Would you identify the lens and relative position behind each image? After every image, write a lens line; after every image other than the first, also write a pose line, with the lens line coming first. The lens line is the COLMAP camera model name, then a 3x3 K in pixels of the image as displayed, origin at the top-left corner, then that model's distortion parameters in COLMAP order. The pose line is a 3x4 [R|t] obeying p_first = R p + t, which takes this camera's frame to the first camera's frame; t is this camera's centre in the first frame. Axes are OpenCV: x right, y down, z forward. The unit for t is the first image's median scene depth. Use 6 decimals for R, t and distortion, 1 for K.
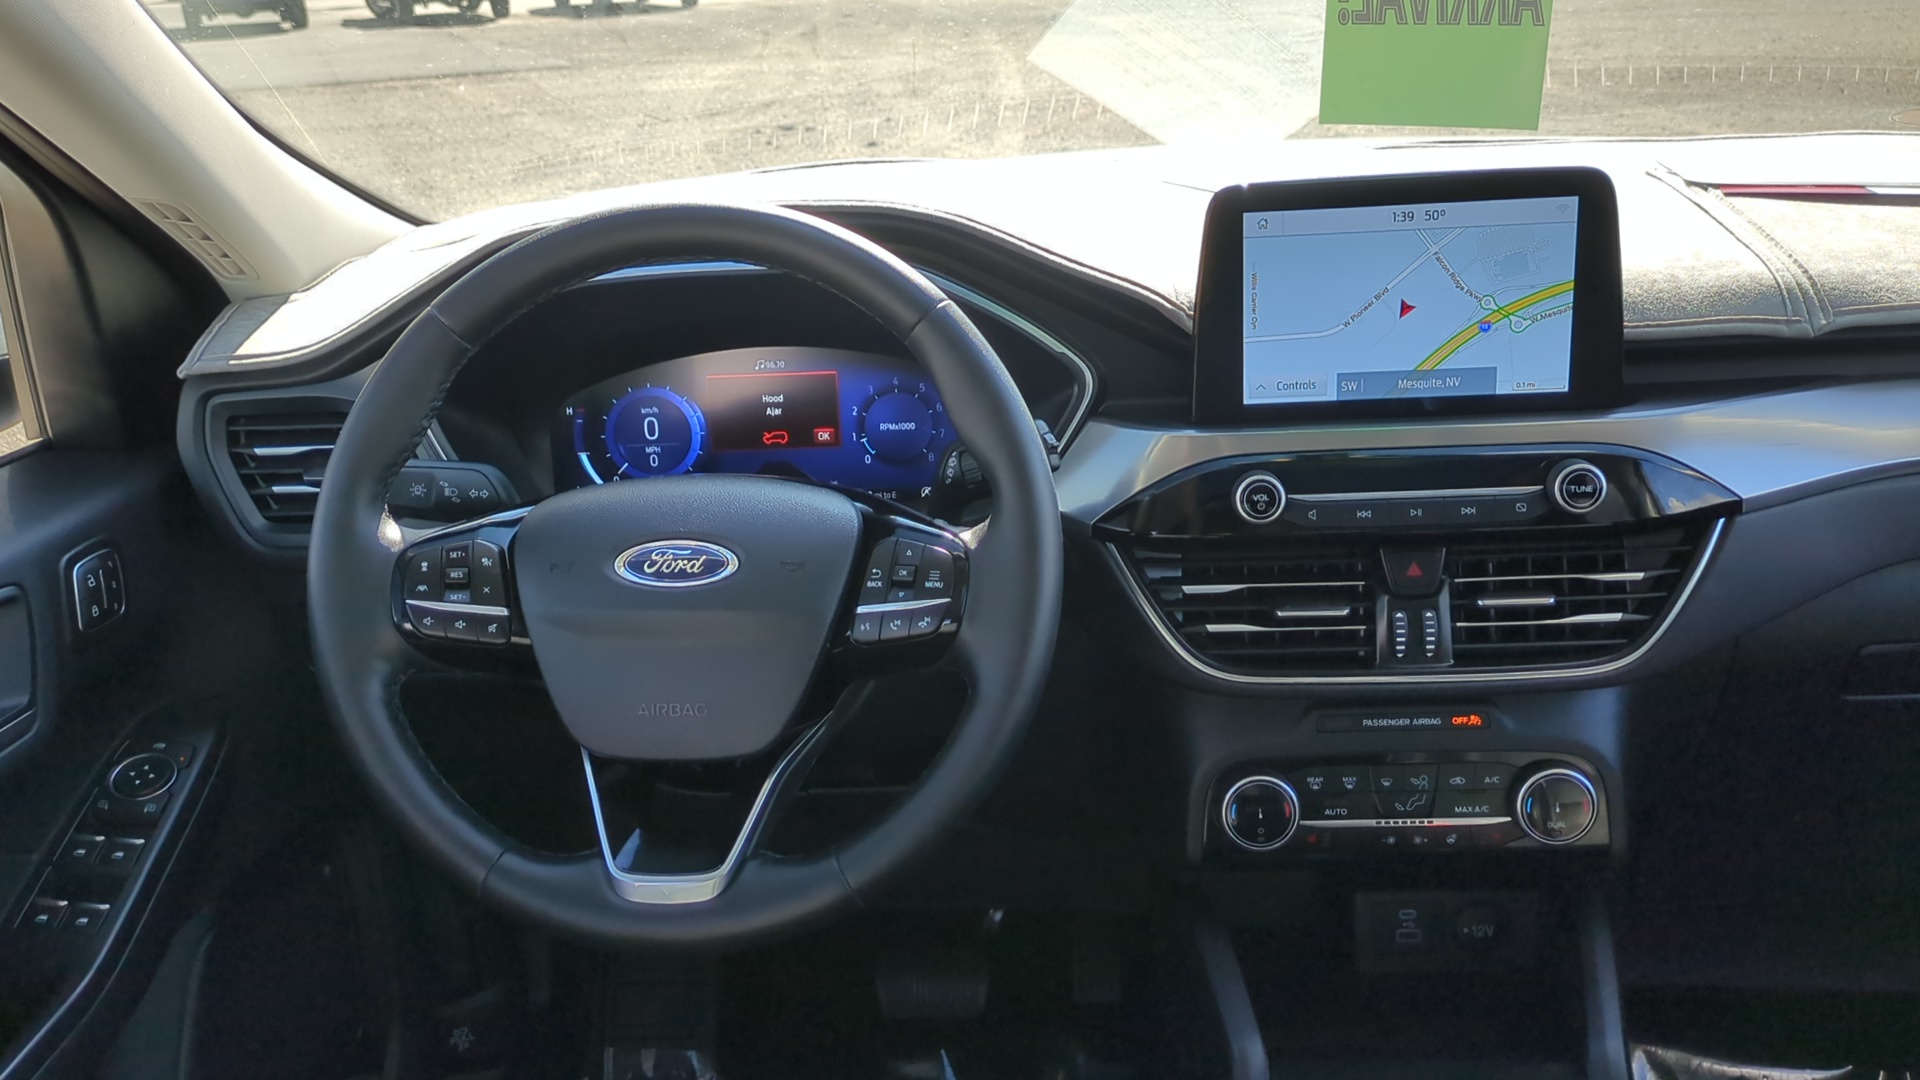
lens RADIAL K [[1646.5, 0, 967.9], [0, 1646.5, 532.5], [0, 0, 1]] dist [0.086019, -0.113945]
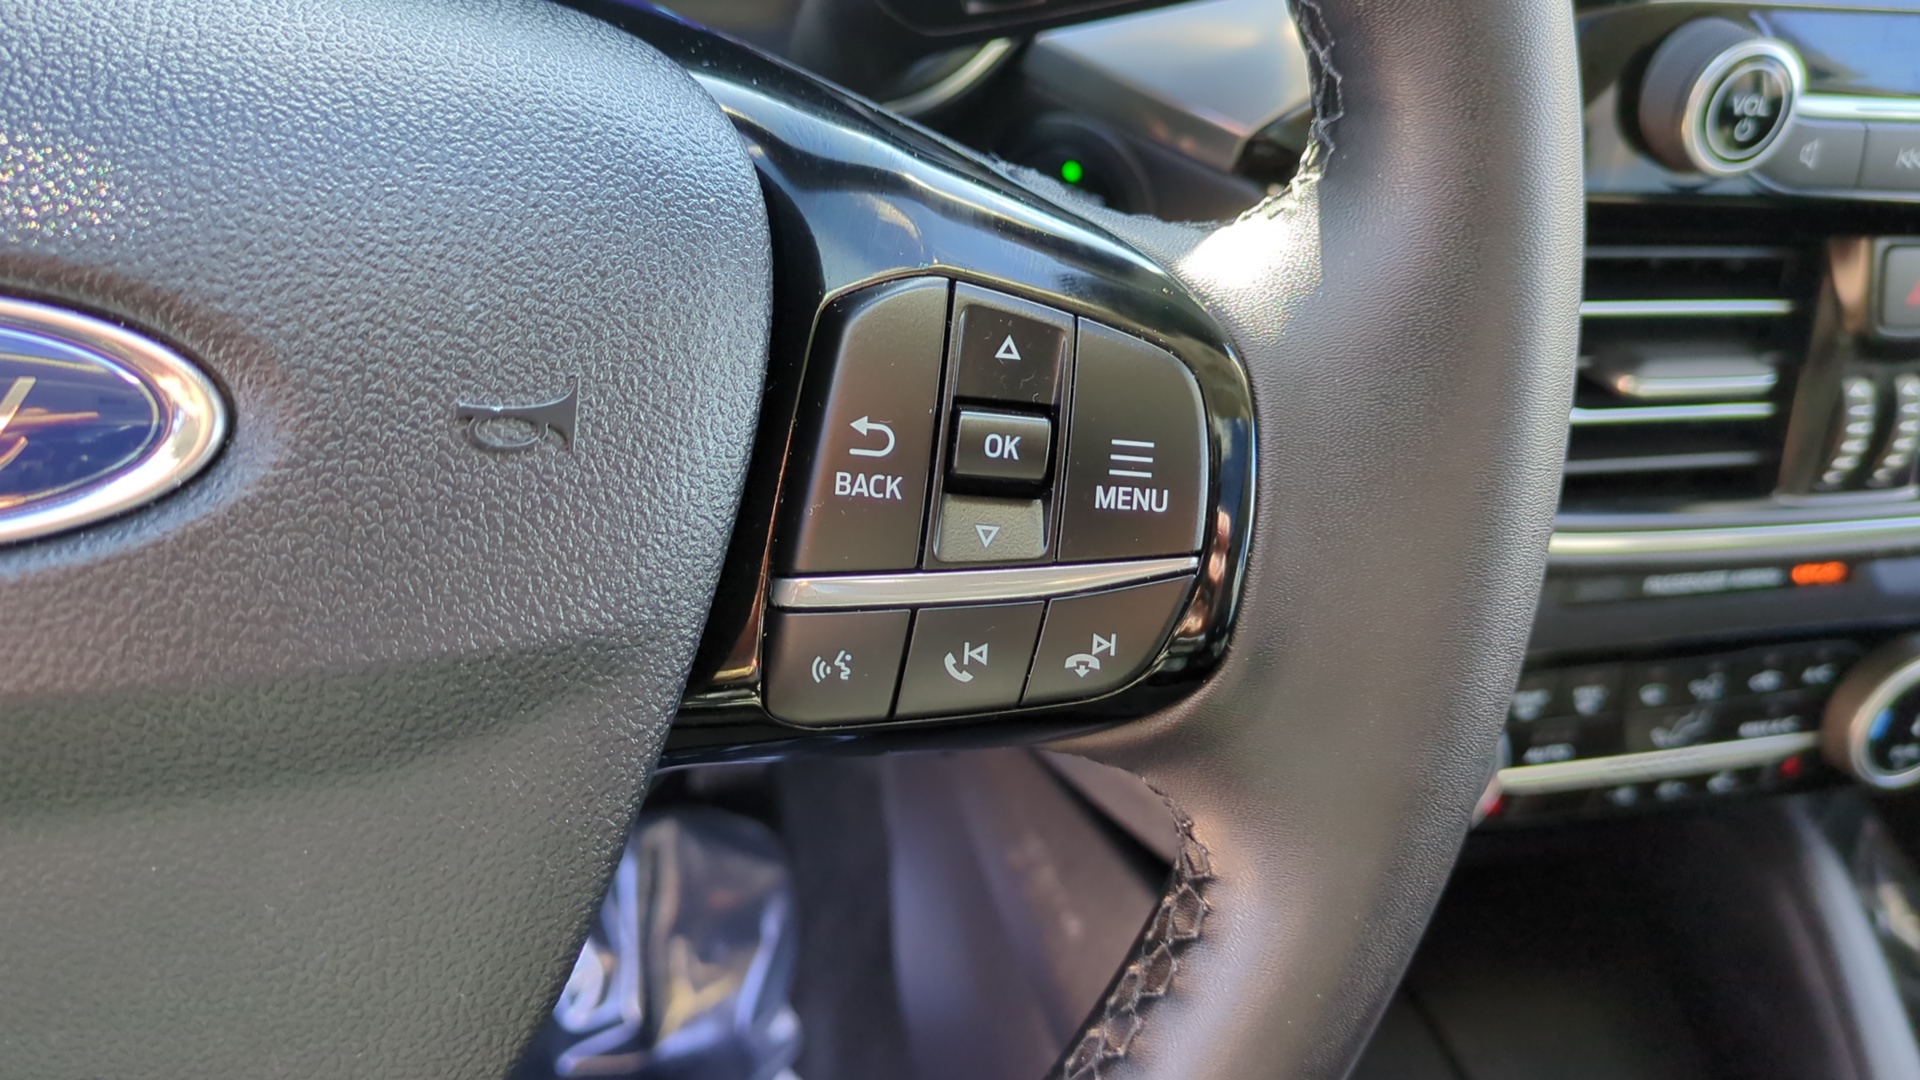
lens RADIAL K [[1645.5, 0, 988.6], [0, 1645.5, 548.5], [0, 0, 1]] dist [0.059823, -0.100103]
pose [[0.919874, -0.053705, 0.388519, -0.116202], [-0.084298, 0.940359, 0.329573, -0.034194], [-0.383047, -0.335918, 0.860485, 0.690819]]
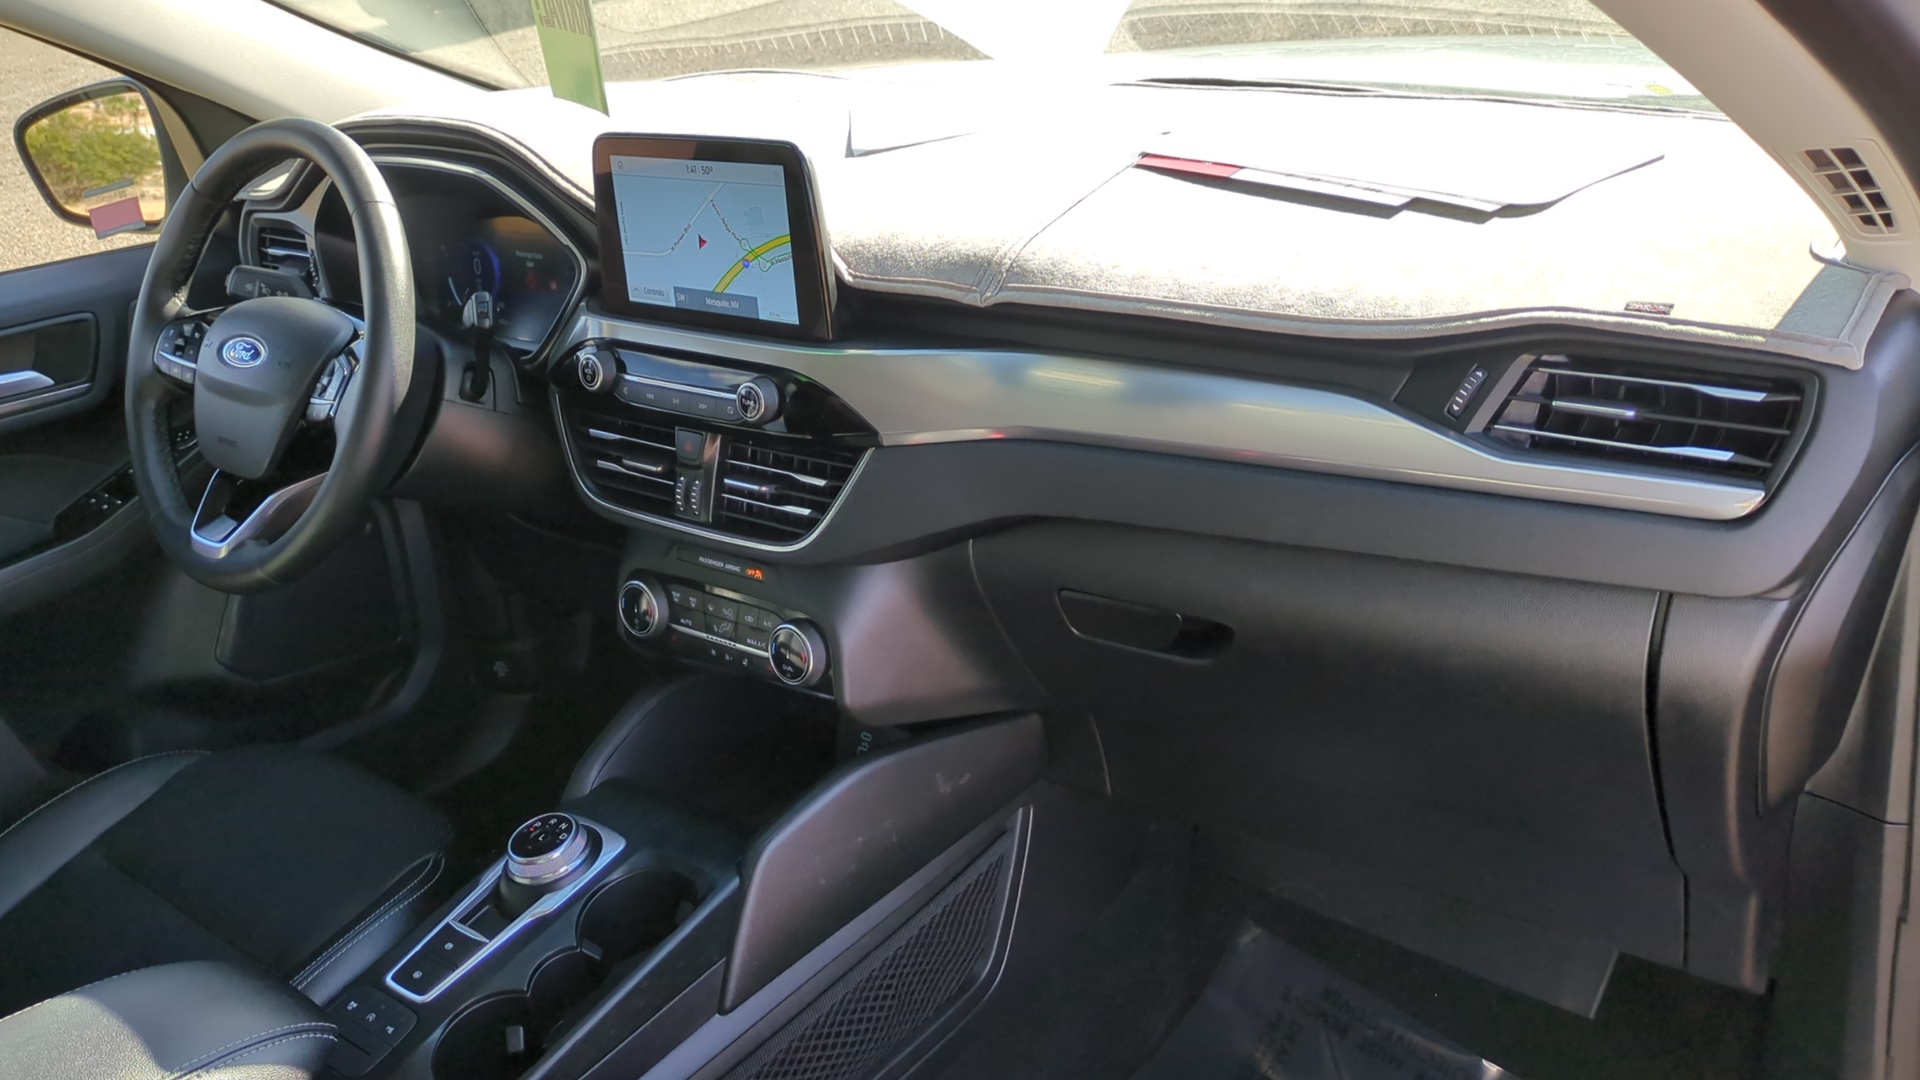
lens RADIAL K [[1645.5, 0, 988.6], [0, 1645.5, 548.5], [0, 0, 1]] dist [0.059823, -0.100103]
pose [[0.818730, 0.207727, -0.535287, 1.144386], [-0.141157, 0.976471, 0.163033, -0.139574], [0.556558, -0.057920, 0.828787, 0.056383]]
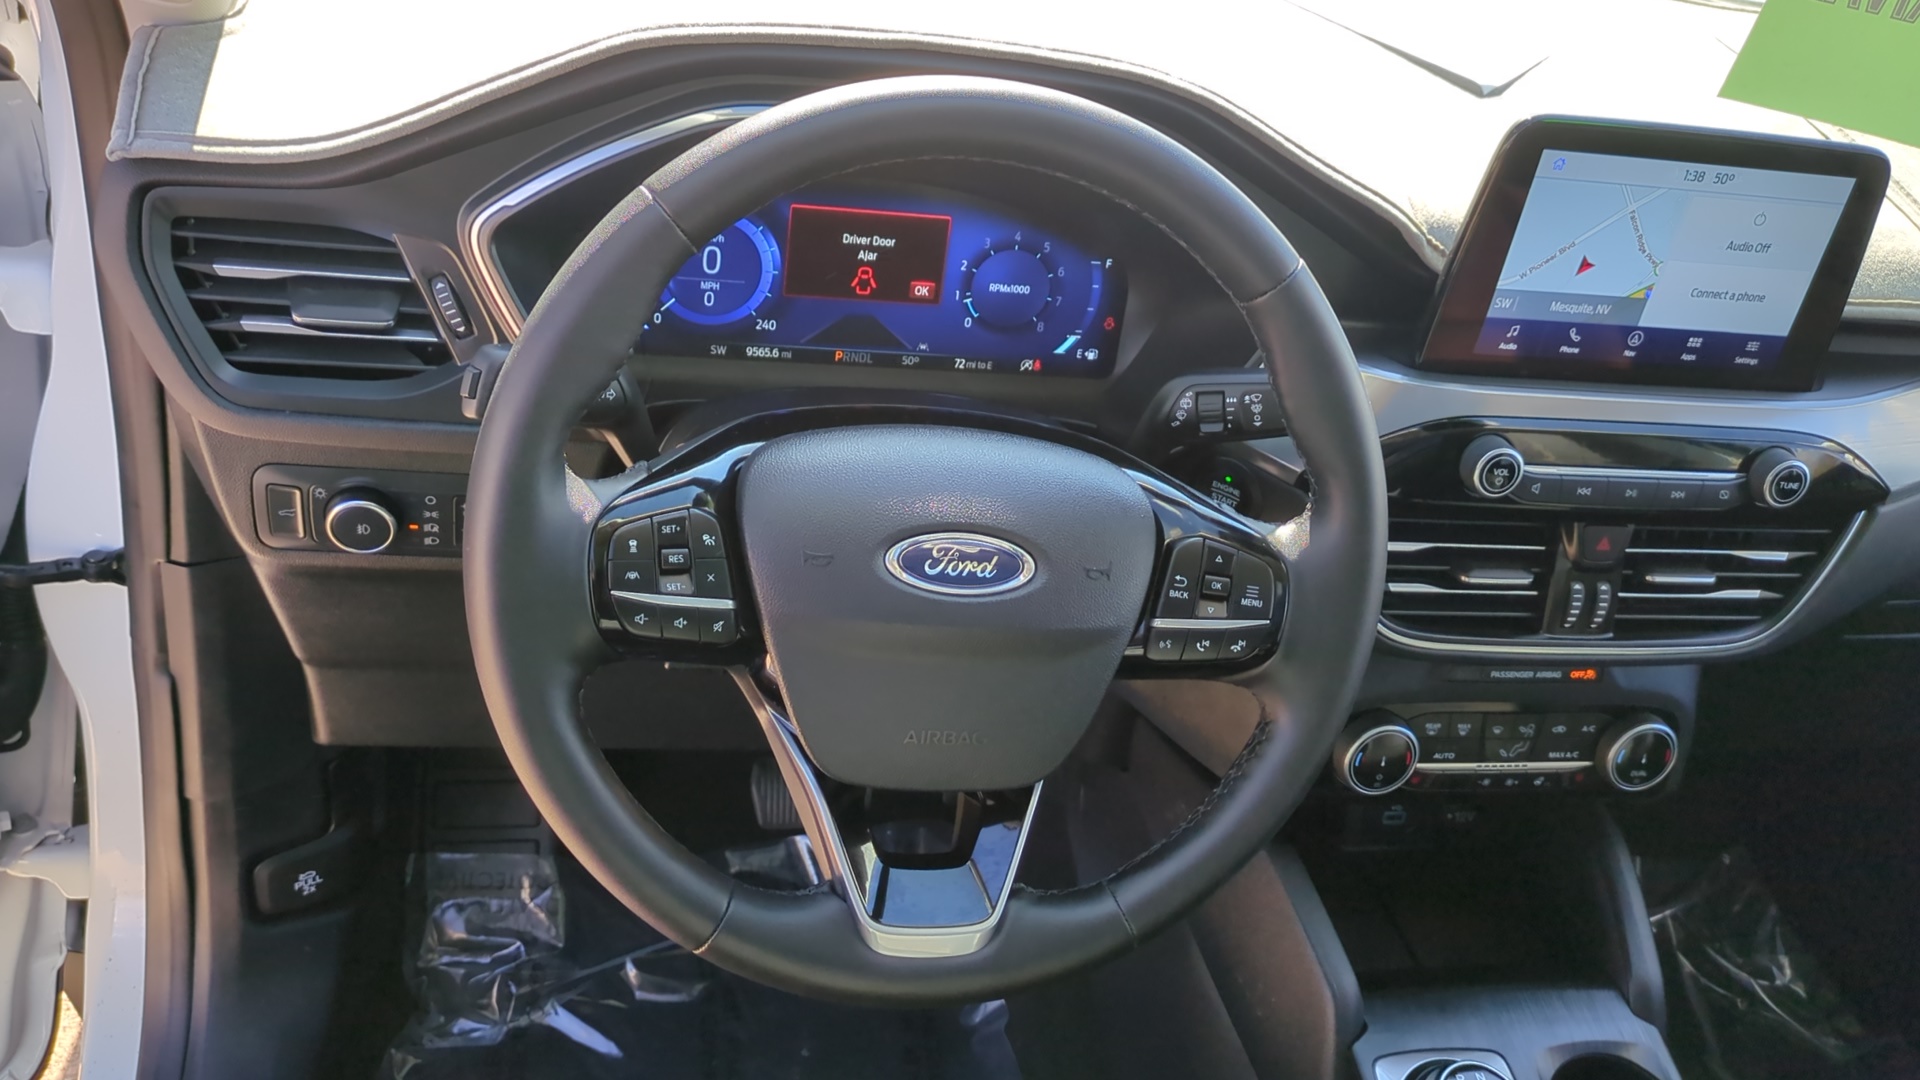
lens RADIAL K [[1646.5, 0, 967.9], [0, 1646.5, 532.5], [0, 0, 1]] dist [0.086019, -0.113945]
pose [[0.943961, 0.037787, 0.327887, -0.385493], [-0.123007, 0.962133, 0.243247, -0.169266], [-0.306279, -0.269948, 0.912864, 0.231763]]
